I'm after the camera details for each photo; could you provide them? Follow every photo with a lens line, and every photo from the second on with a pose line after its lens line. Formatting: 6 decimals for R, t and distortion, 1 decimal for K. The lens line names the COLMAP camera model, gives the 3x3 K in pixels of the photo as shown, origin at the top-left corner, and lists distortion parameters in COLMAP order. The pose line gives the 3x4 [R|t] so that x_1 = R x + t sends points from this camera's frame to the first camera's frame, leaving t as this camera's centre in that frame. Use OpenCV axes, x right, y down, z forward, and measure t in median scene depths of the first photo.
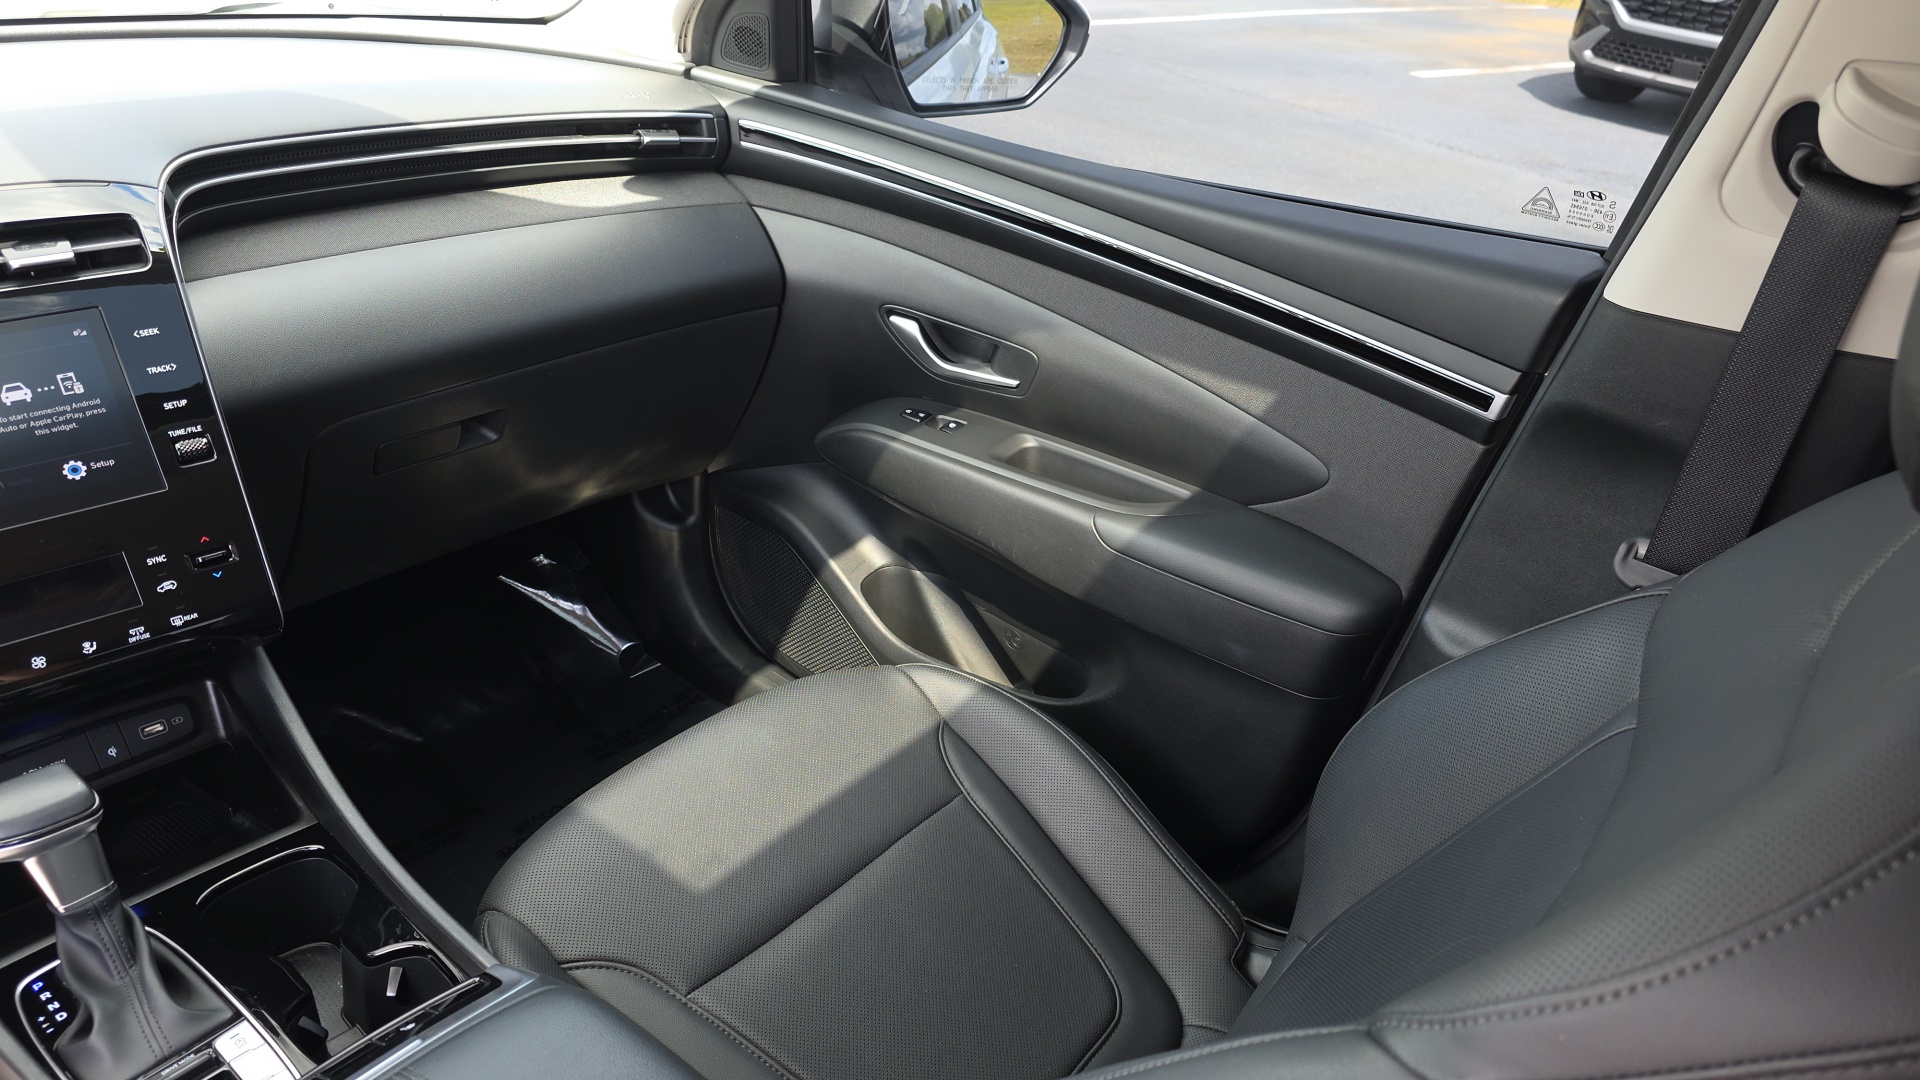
lens RADIAL K [[1290.8, 0, 957.3], [0, 1290.8, 566.7], [0, 0, 1]] dist [0.045976, -0.046478]
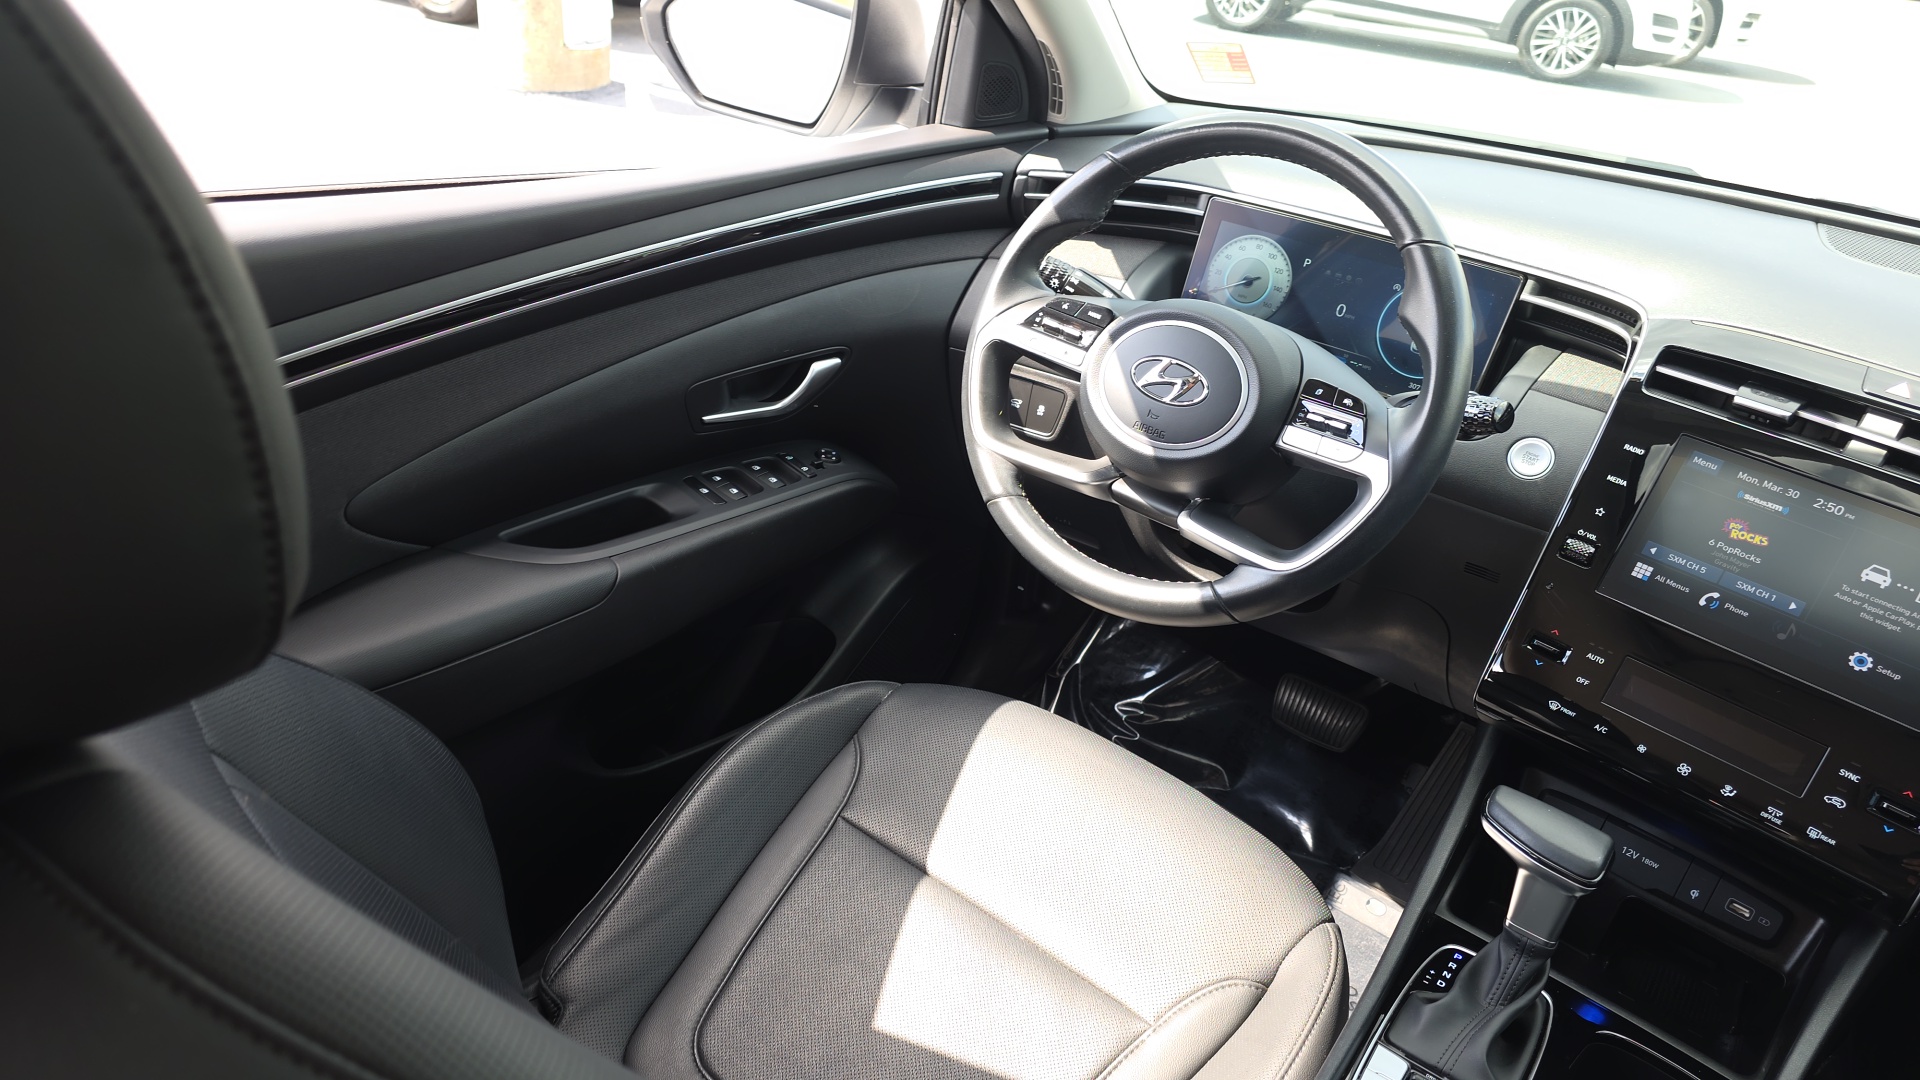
lens RADIAL K [[1286.2, 0, 960.0], [0, 1286.2, 540.0], [0, 0, 1]] dist [0.061065, -0.057958]
pose [[0.035557, 0.412574, -0.910230, 0.117459], [-0.592712, 0.742031, 0.313182, -0.034287], [0.804630, 0.528368, 0.270922, 0.095328]]
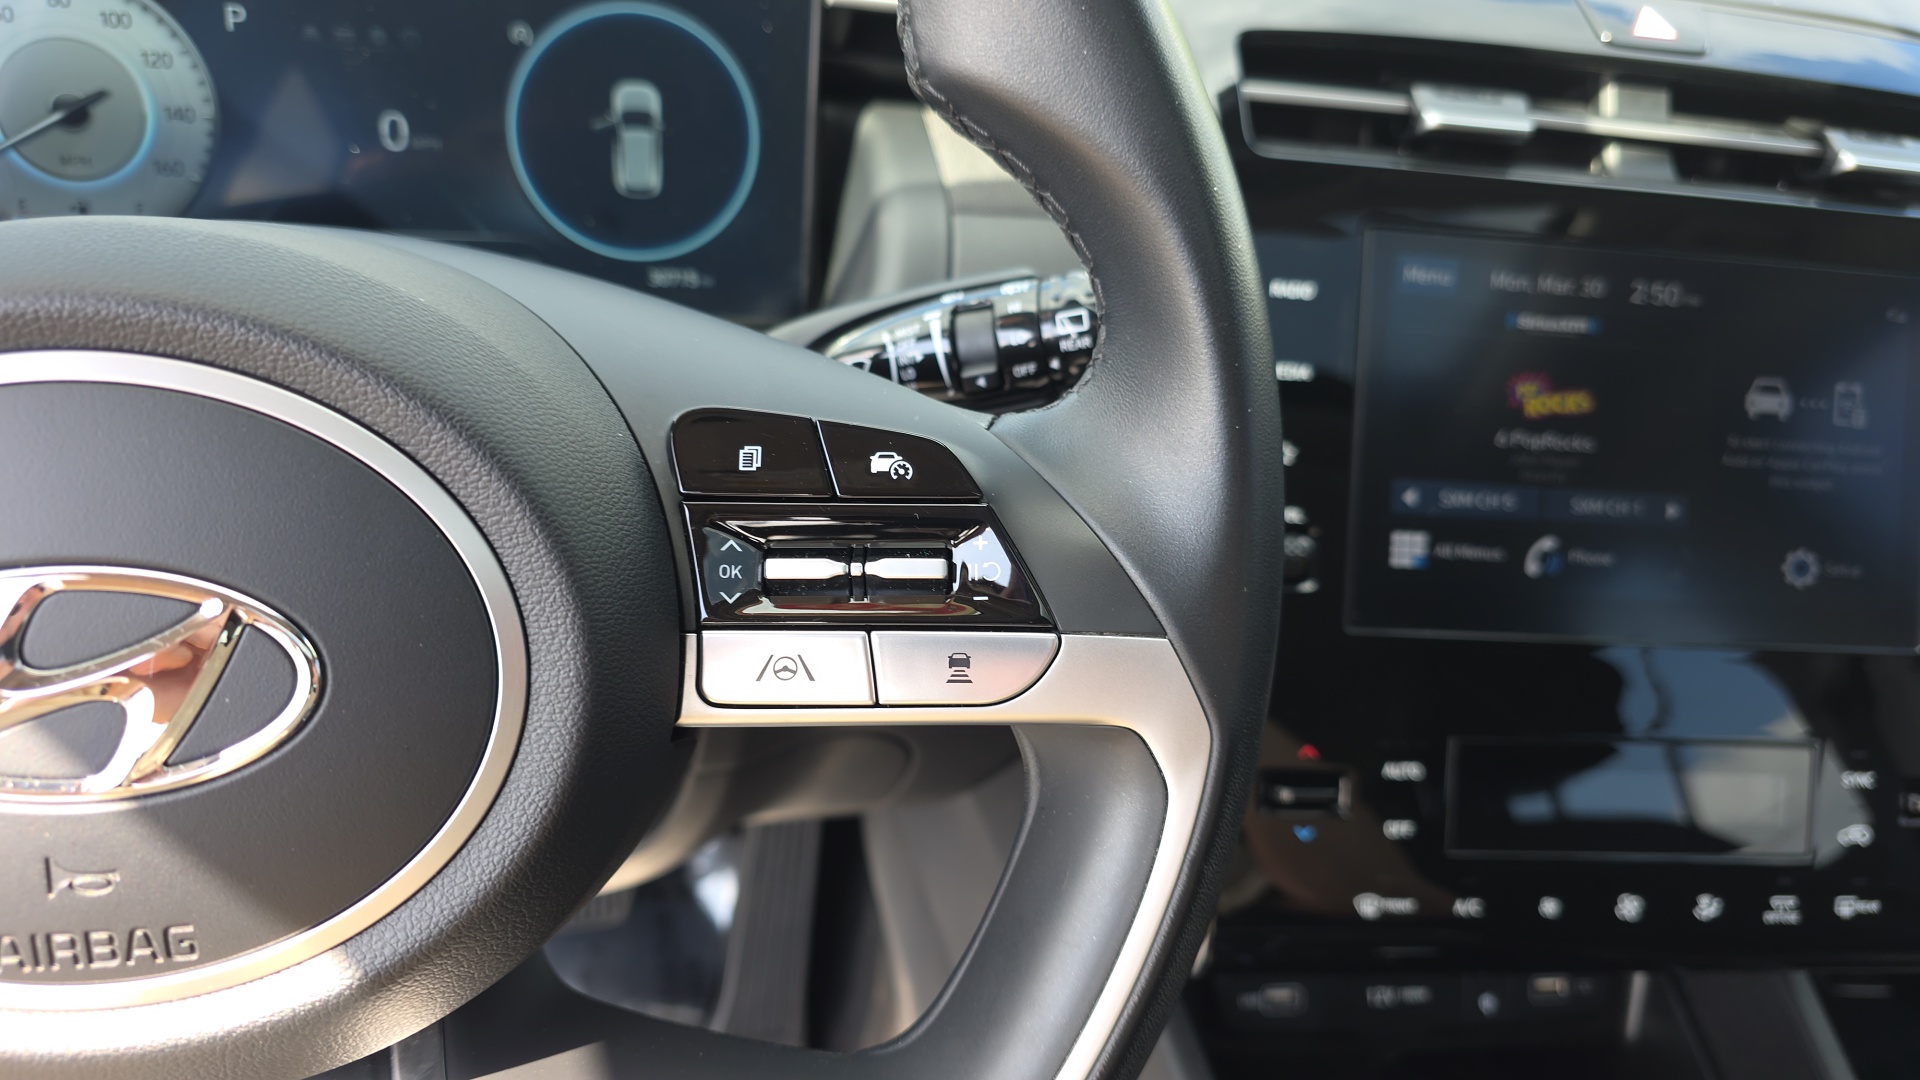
lens RADIAL K [[1345.5, 0, 939.5], [0, 1345.5, 551.8], [0, 0, 1]] dist [0.021524, -0.049476]
pose [[0.789344, 0.326625, -0.519857, -0.480668], [-0.351791, 0.934575, 0.053037, 0.007062], [0.503169, 0.141016, 0.852605, 0.276161]]
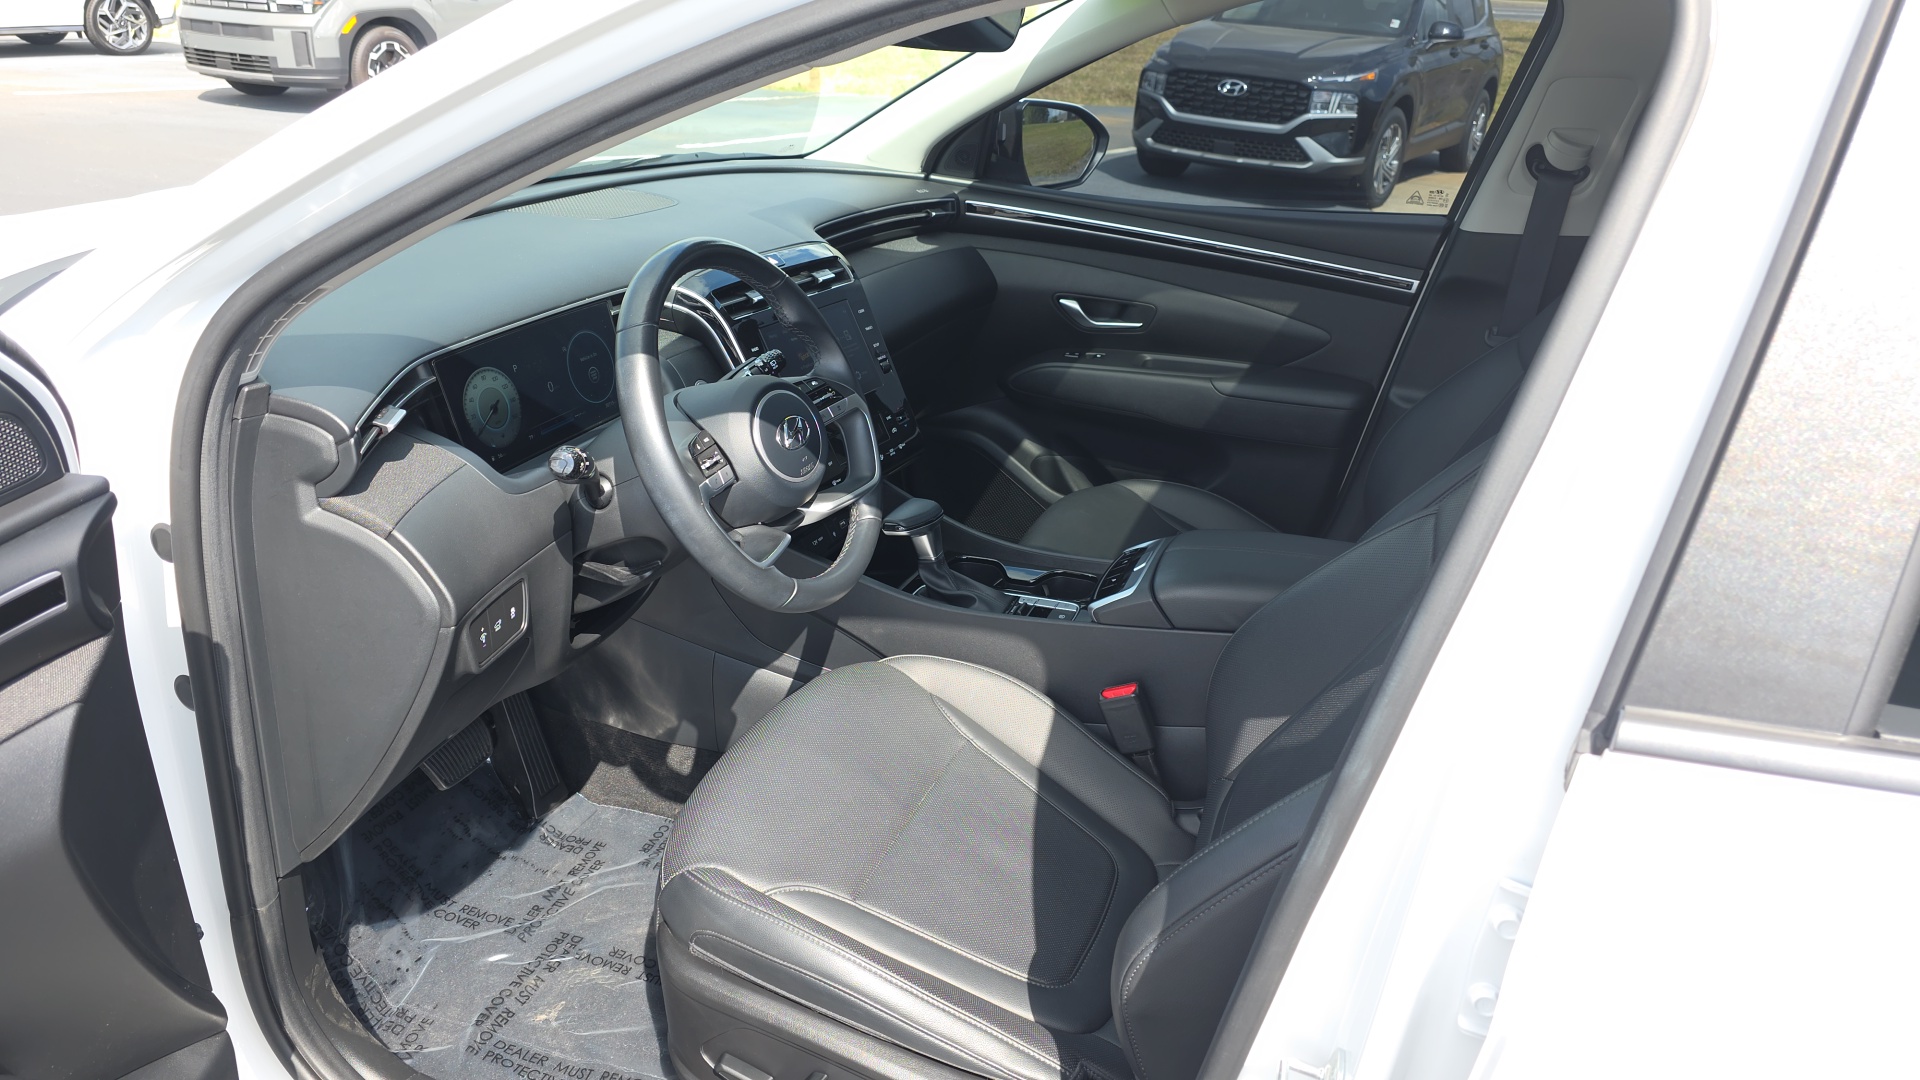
lens RADIAL K [[1265.2, 0, 930.5], [0, 1265.2, 562.2], [0, 0, 1]] dist [0.048910, -0.039460]
pose [[0.948831, -0.153722, 0.275841, -0.834521], [0.173489, 0.983636, -0.048599, 0.241433], [-0.263857, 0.093967, 0.959974, -0.674087]]
